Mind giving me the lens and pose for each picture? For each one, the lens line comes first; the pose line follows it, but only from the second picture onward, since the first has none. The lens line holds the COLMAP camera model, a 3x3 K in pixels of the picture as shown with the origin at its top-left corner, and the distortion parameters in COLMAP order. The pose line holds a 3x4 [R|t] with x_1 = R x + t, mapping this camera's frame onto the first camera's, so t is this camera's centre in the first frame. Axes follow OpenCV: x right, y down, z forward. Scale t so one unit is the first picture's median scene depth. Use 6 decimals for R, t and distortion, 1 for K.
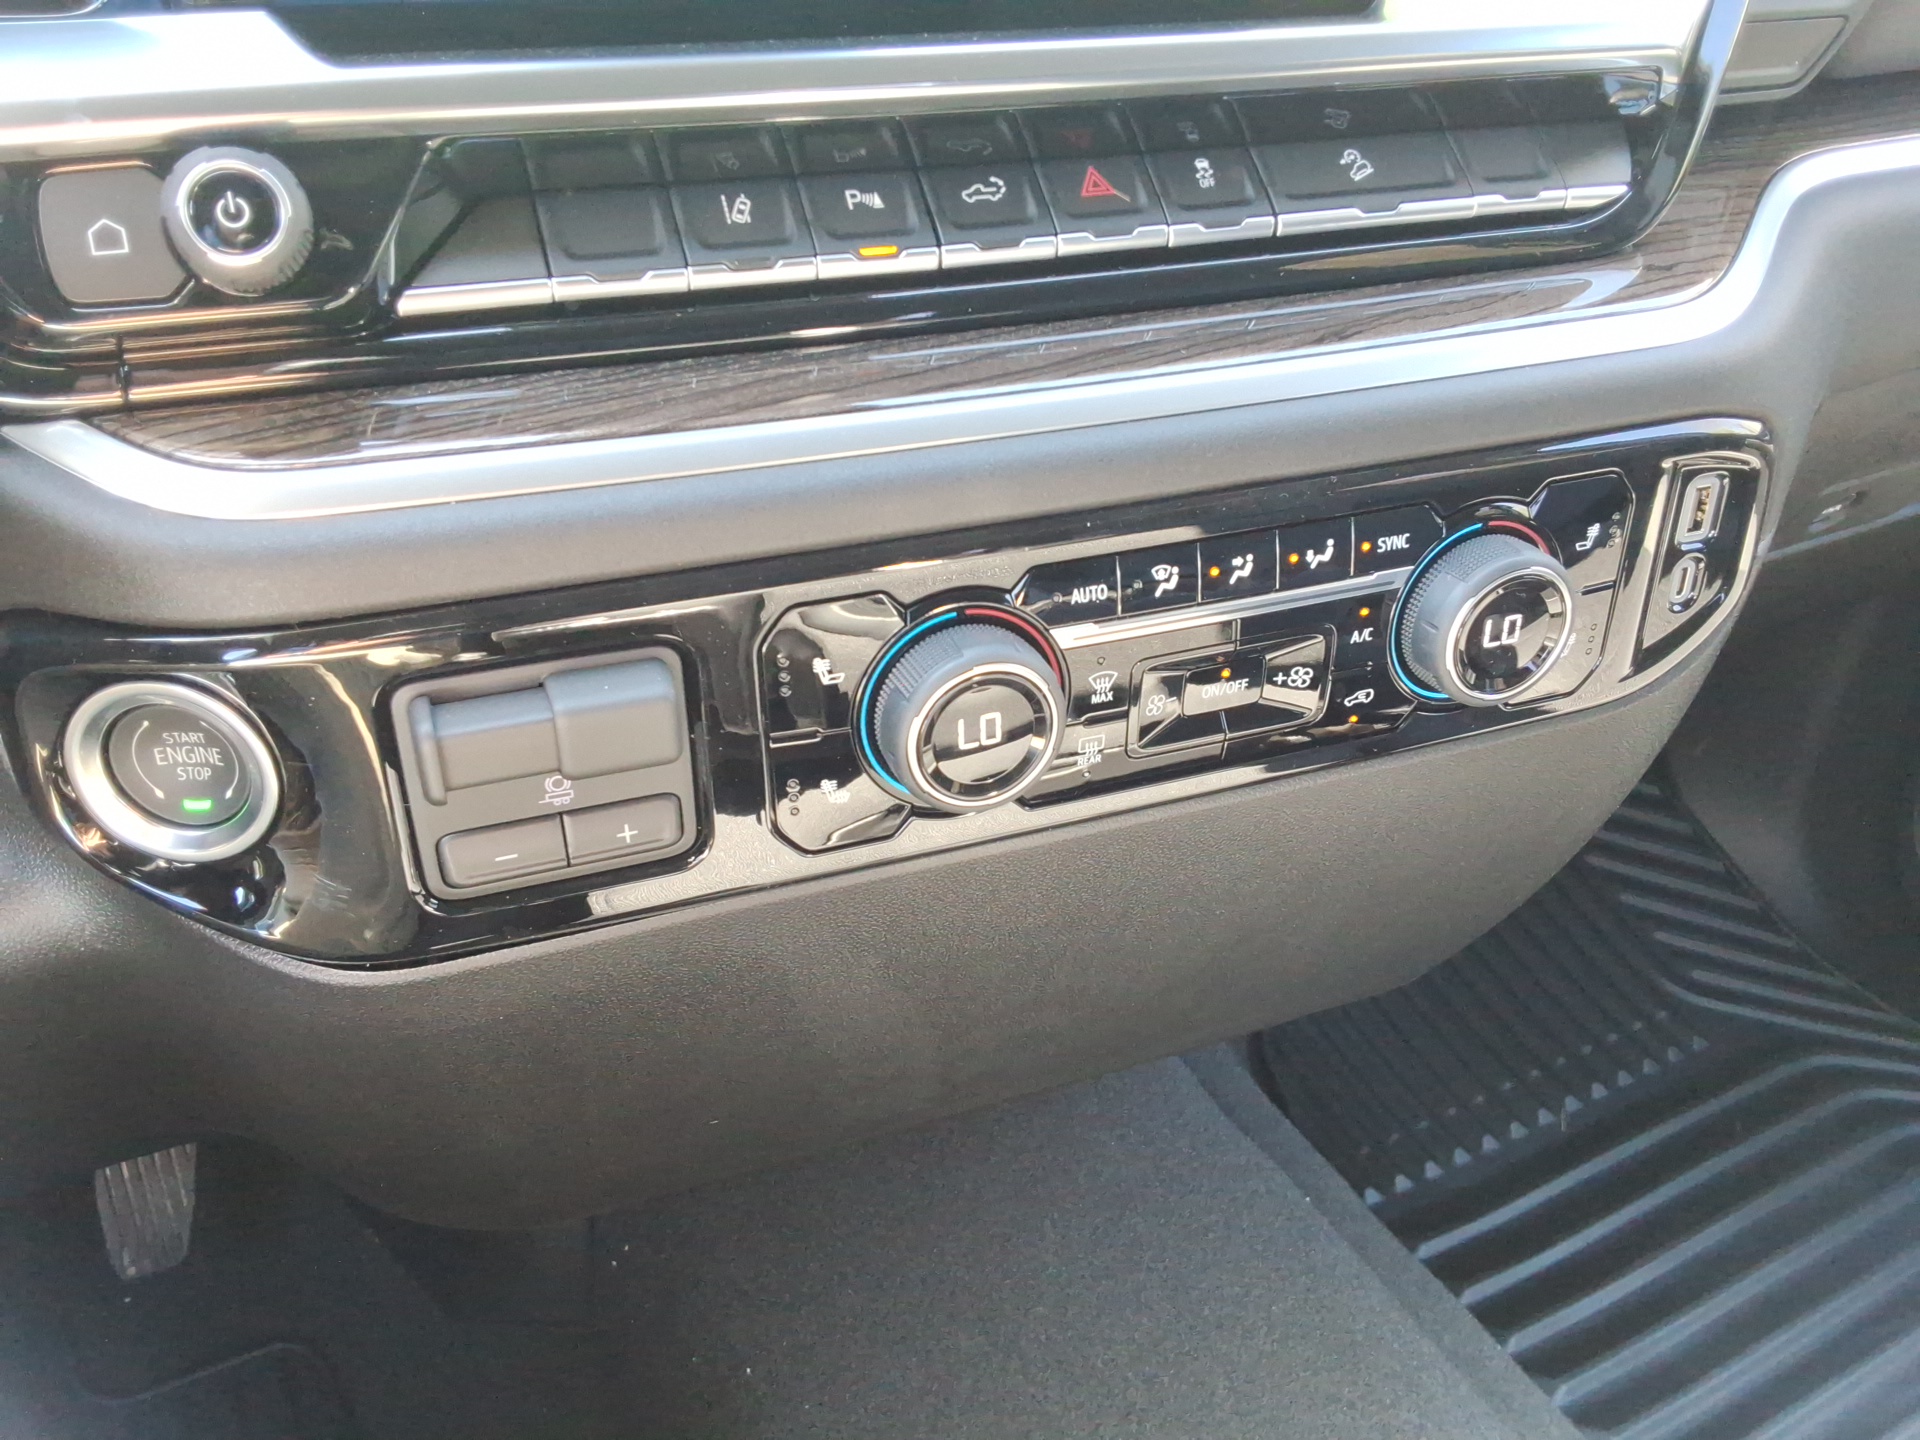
lens RADIAL K [[1531.7, 0, 974.6], [0, 1531.7, 714.0], [0, 0, 1]] dist [0.082920, -0.125483]
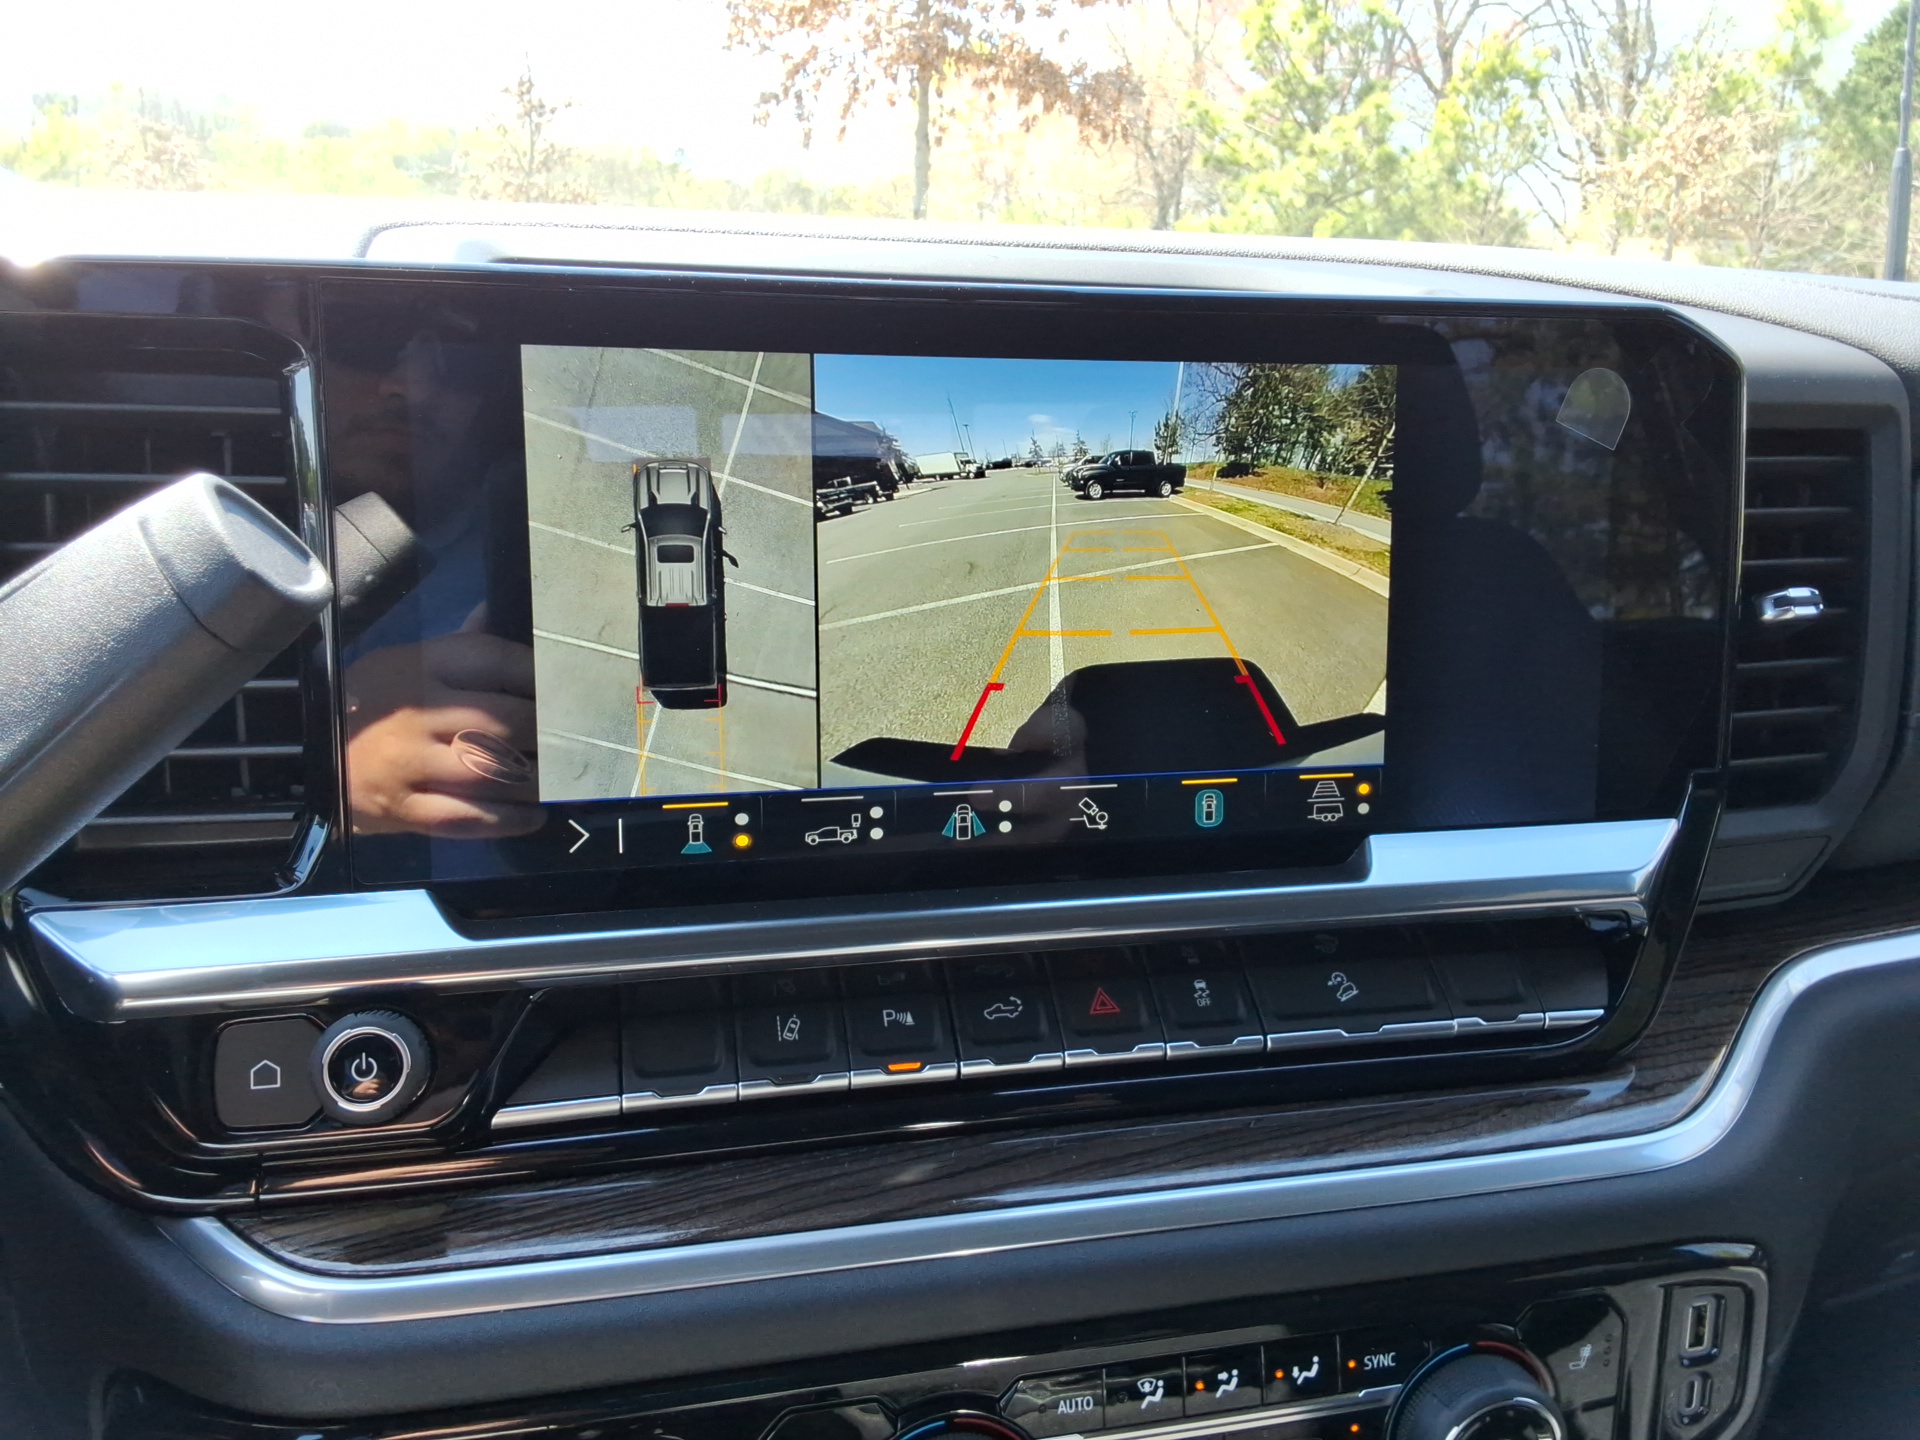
lens RADIAL K [[1510.4, 0, 961.5], [0, 1510.4, 722.6], [0, 0, 1]] dist [0.113738, -0.146247]
pose [[0.992623, 0.039698, -0.114556, 0.095796], [-0.073221, 0.949386, -0.305458, -0.188714], [0.096631, 0.311593, 0.945289, -0.152738]]
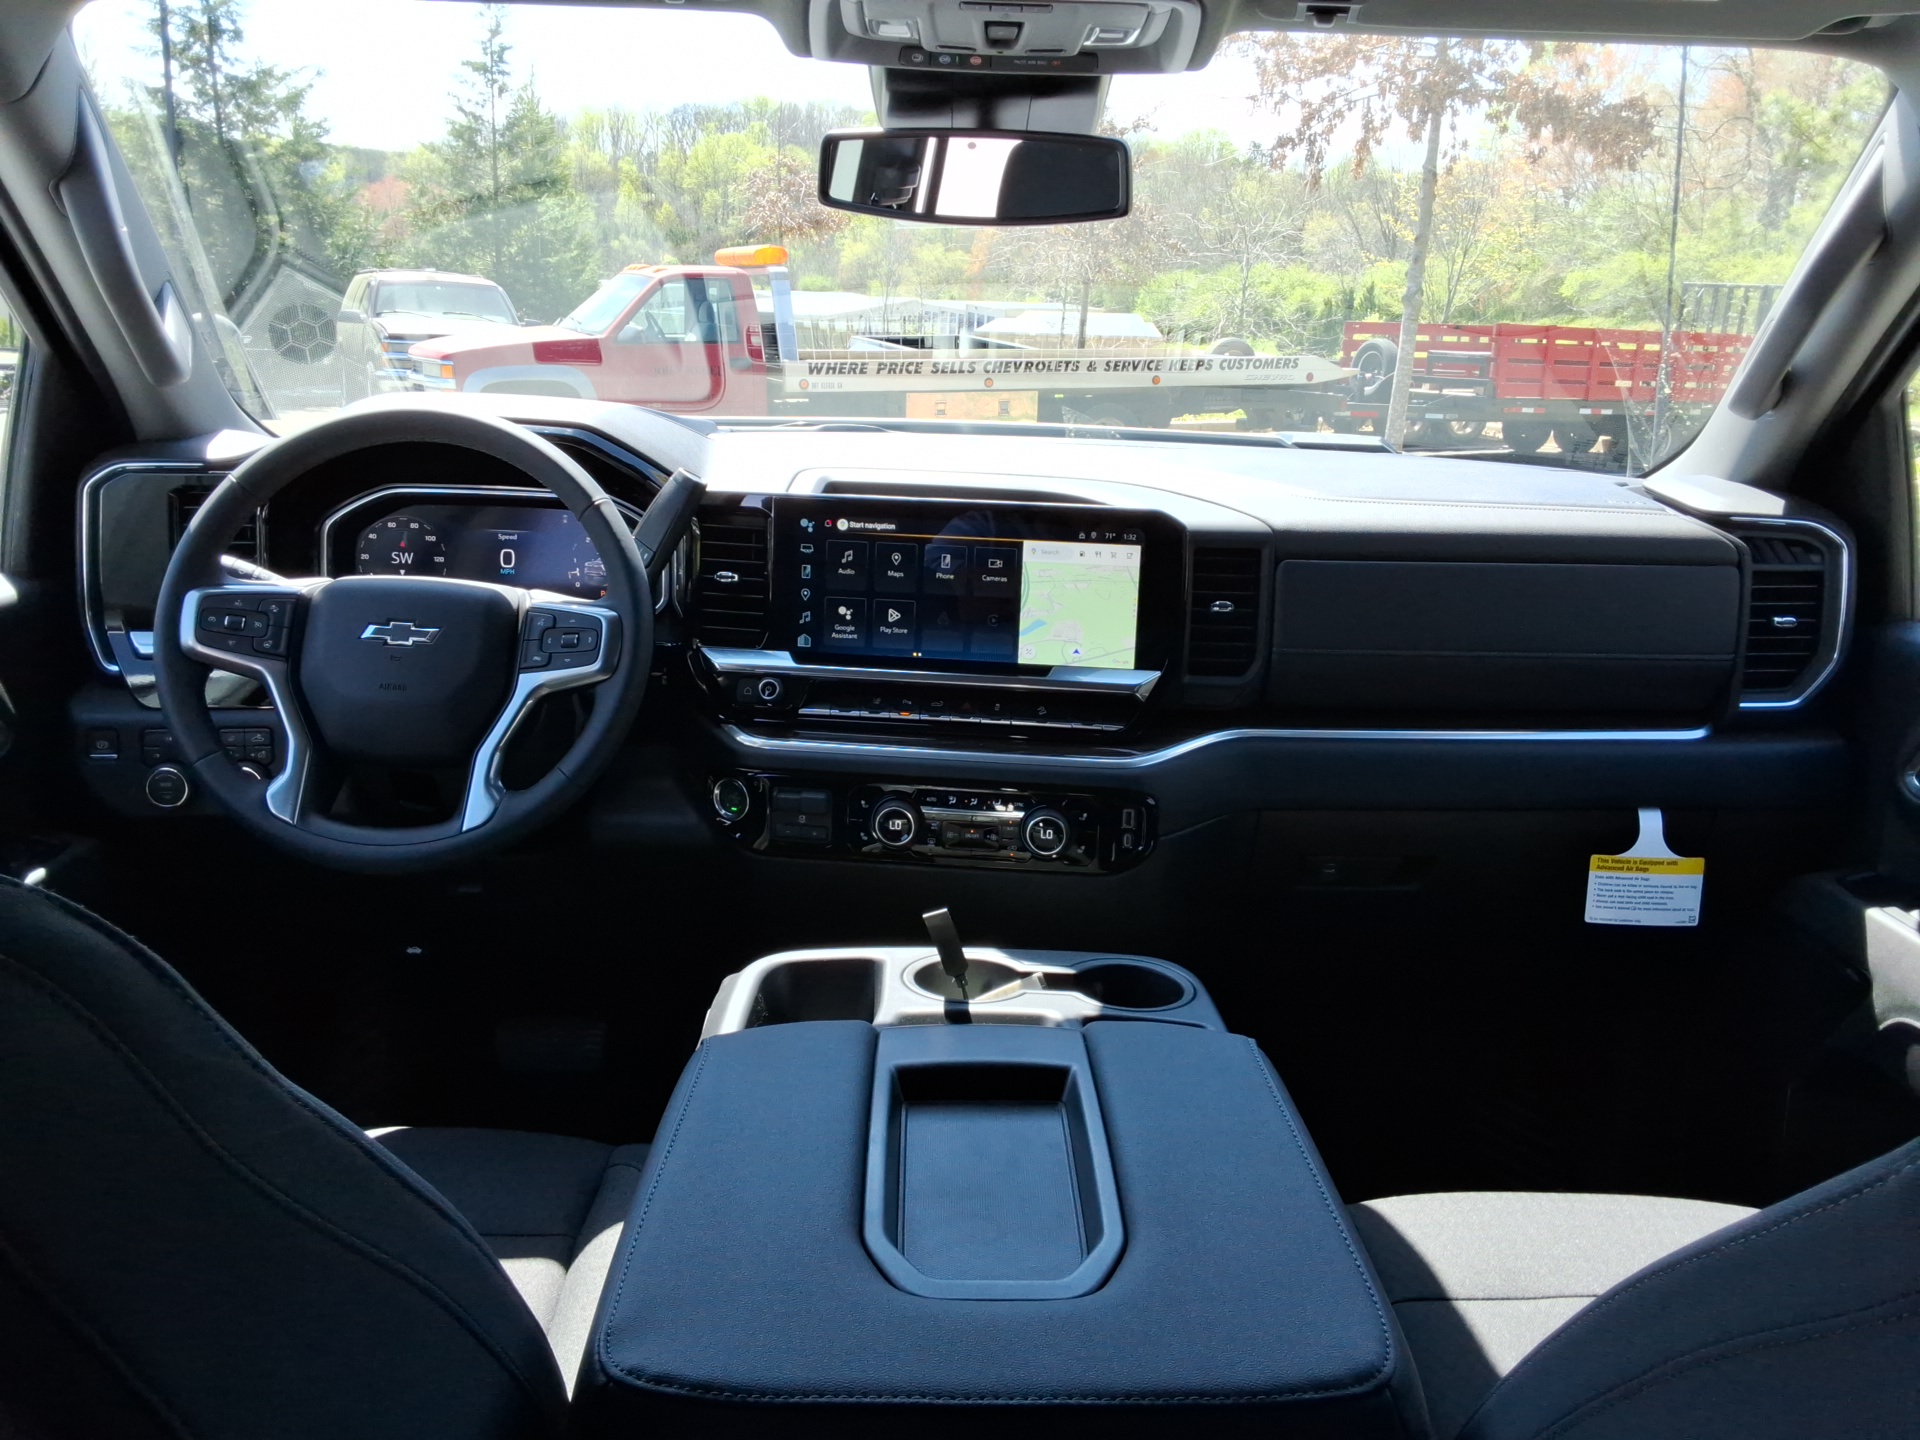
lens RADIAL K [[1544.1, 0, 984.6], [0, 1544.1, 677.2], [0, 0, 1]] dist [0.096226, -0.172039]
pose [[0.896058, 0.114383, -0.428949, 1.836873], [-0.250551, 0.927942, -0.275948, 0.683801], [0.366476, 0.354739, 0.860148, -2.466587]]
